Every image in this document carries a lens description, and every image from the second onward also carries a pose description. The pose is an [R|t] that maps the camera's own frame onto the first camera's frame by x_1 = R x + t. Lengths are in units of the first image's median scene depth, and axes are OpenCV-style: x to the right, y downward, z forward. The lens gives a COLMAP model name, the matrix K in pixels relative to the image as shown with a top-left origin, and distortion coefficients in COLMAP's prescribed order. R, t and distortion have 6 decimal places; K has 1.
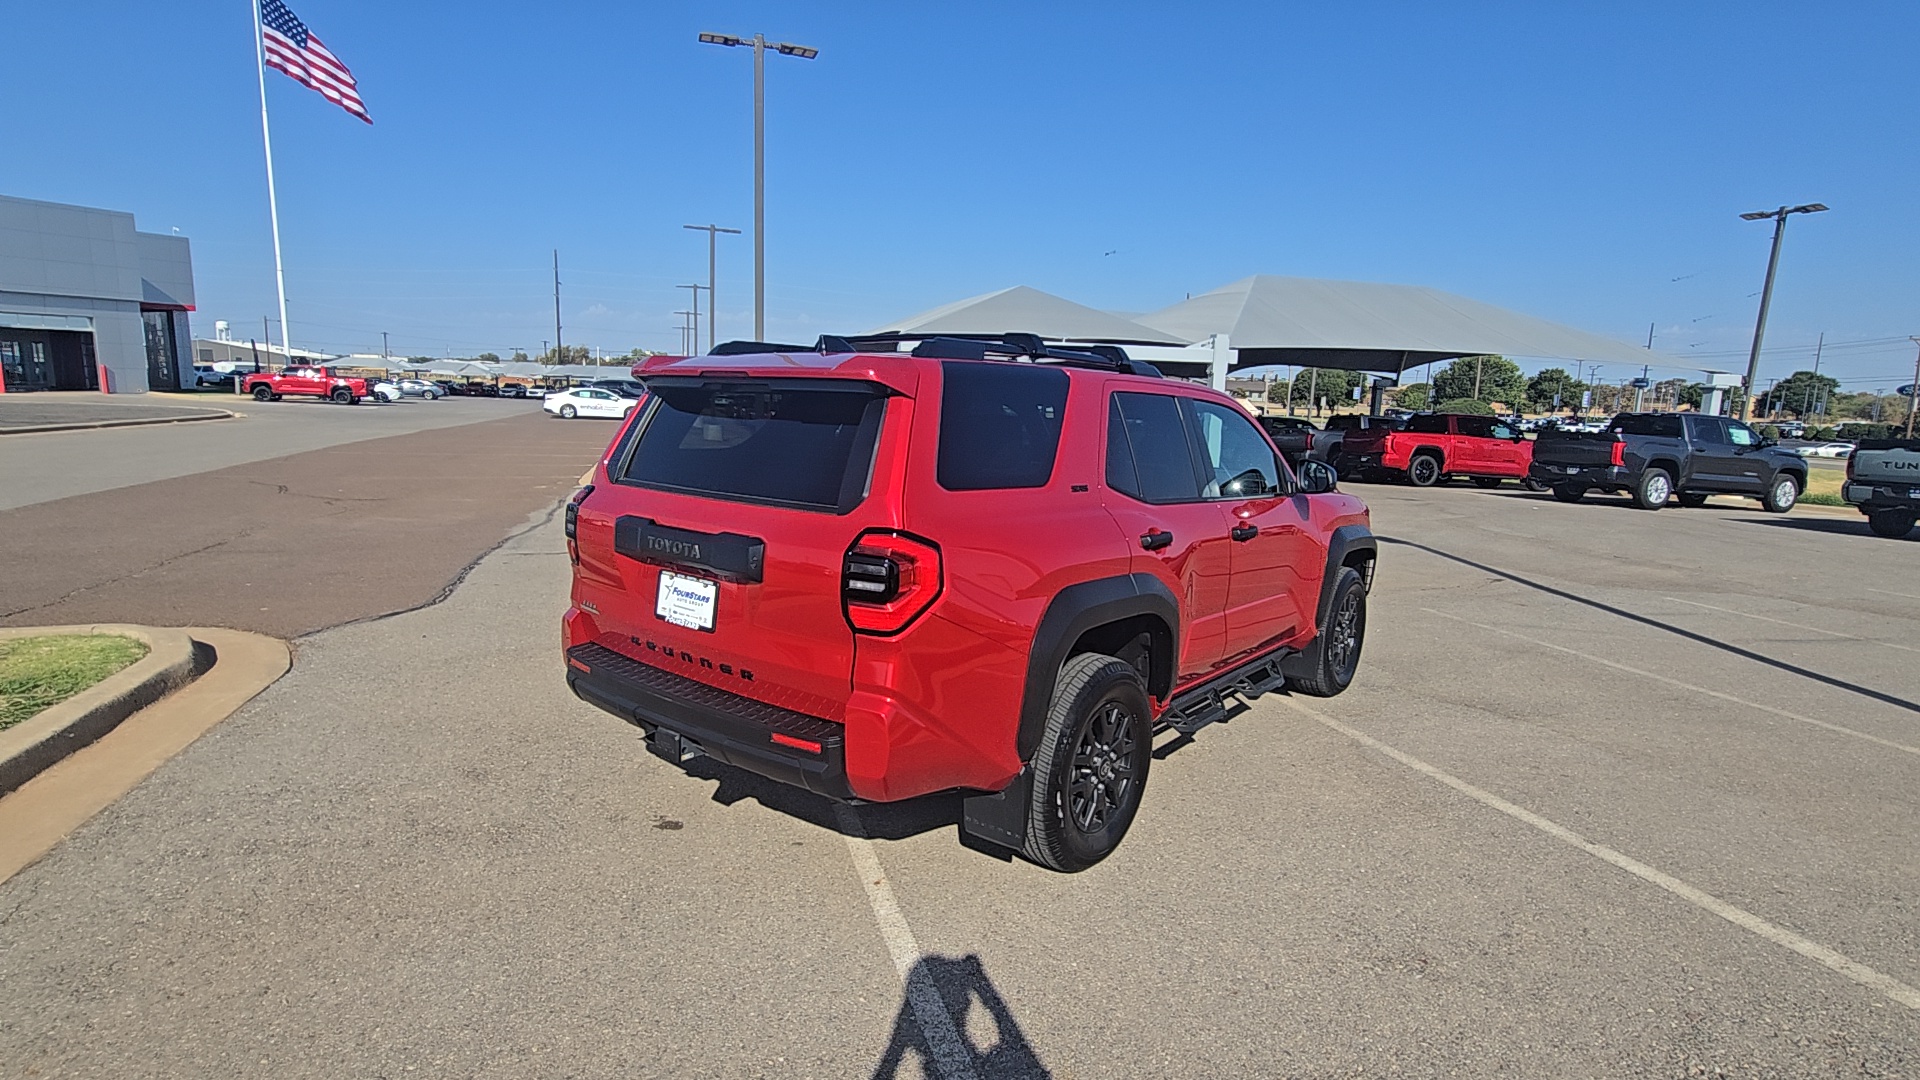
lens RADIAL K [[976.6, 0, 955.9], [0, 976.6, 538.3], [0, 0, 1]] dist [0.001901, 0.000197]
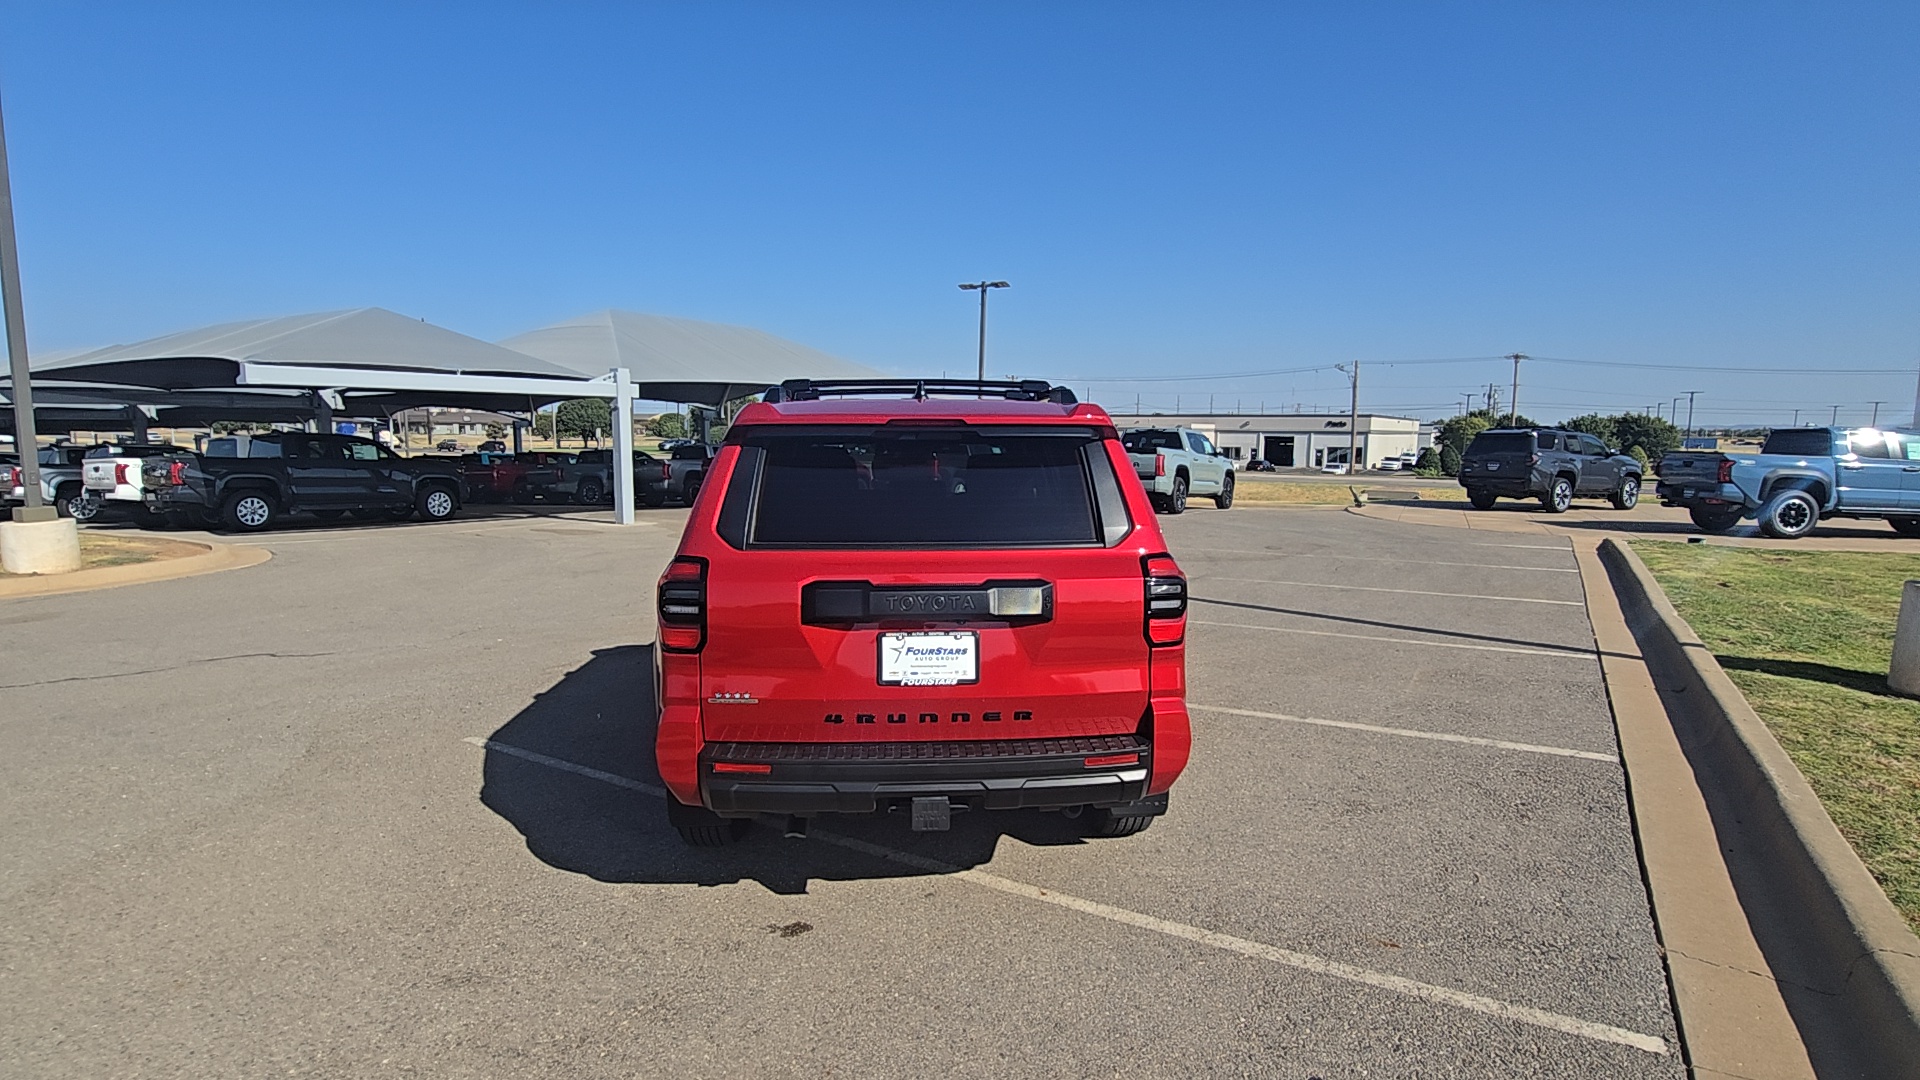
lens RADIAL K [[976.6, 0, 950.8], [0, 976.6, 540.9], [0, 0, 1]] dist [0.001901, 0.000197]
pose [[0.737163, -0.101458, 0.668055, -0.134092], [0.120253, 0.992579, 0.018050, -0.009843], [-0.664929, 0.067030, 0.743893, 0.040273]]
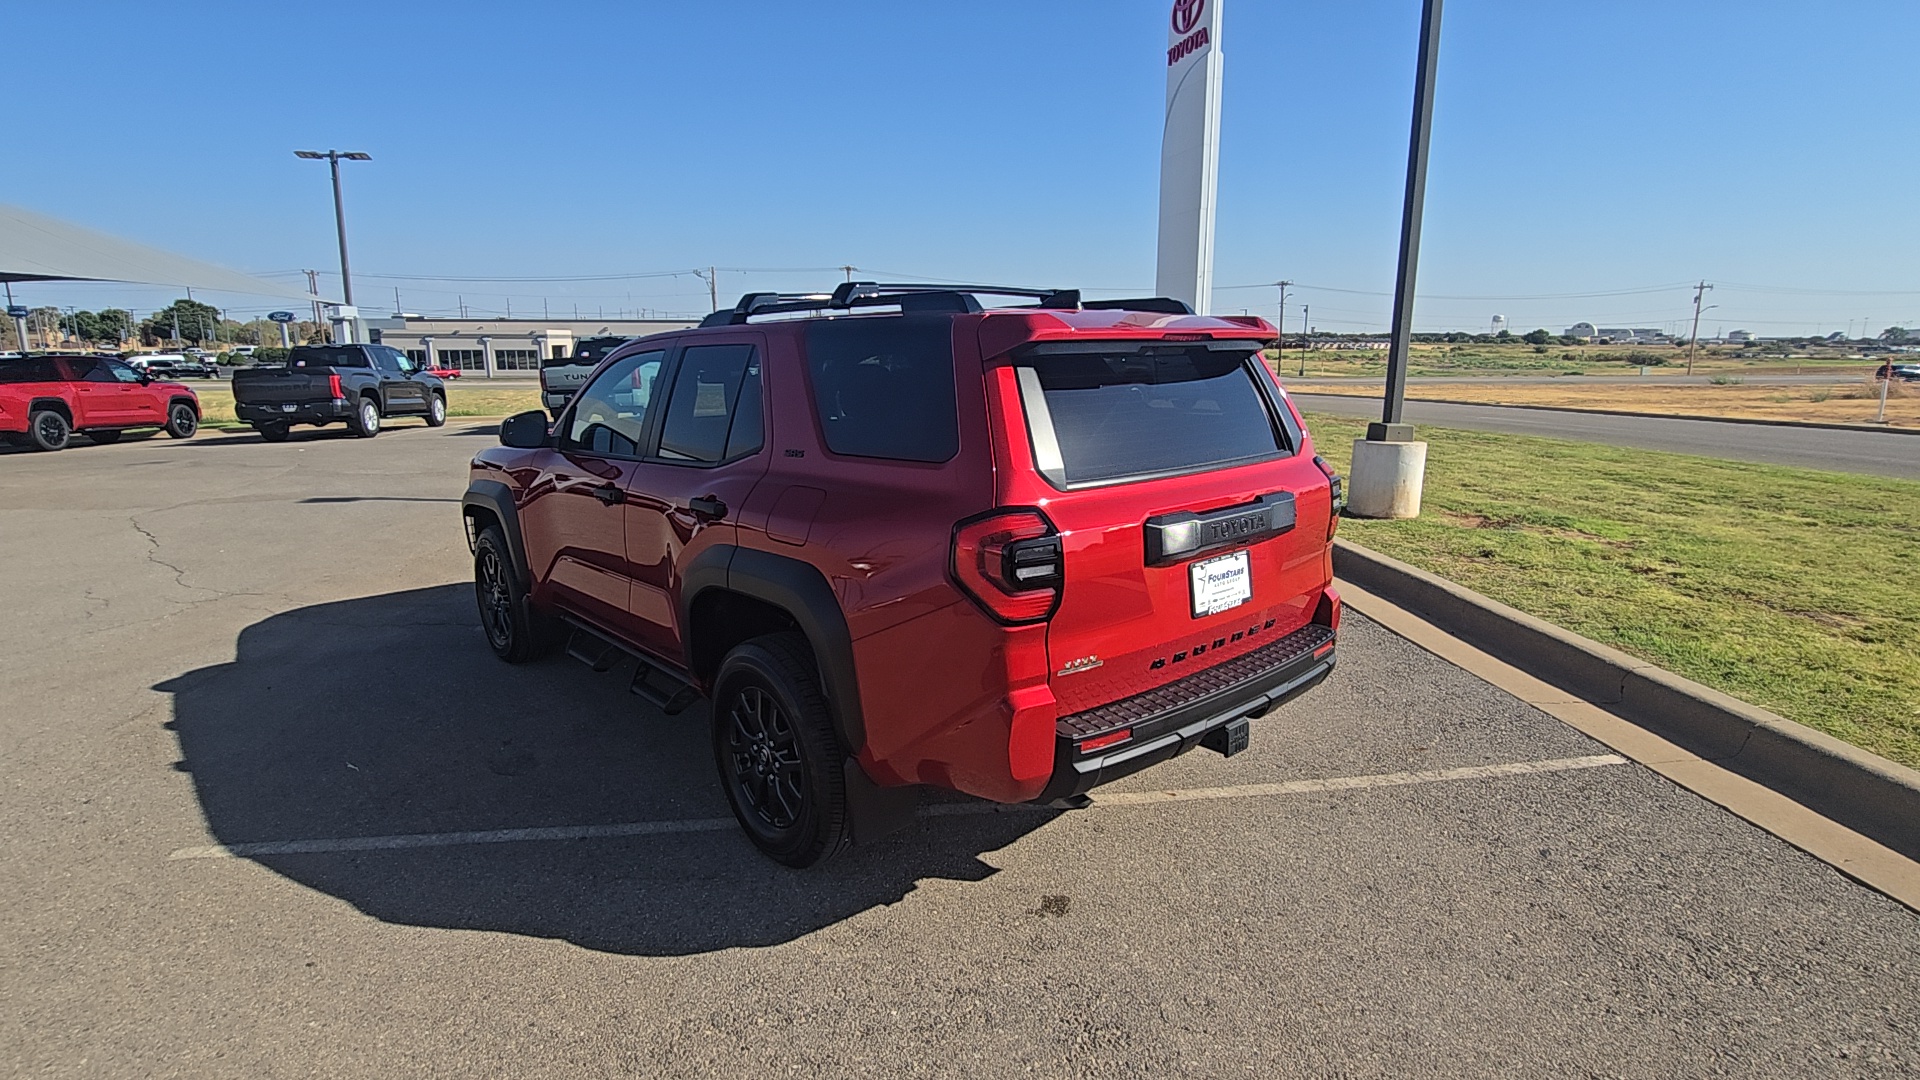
lens RADIAL K [[976.6, 0, 947.2], [0, 976.6, 541.4], [0, 0, 1]] dist [0.001901, 0.000197]
pose [[0.171789, -0.230997, 0.957669, -0.181209], [0.158698, 0.965913, 0.204517, -0.031051], [-0.972267, 0.116847, 0.202592, 0.160312]]
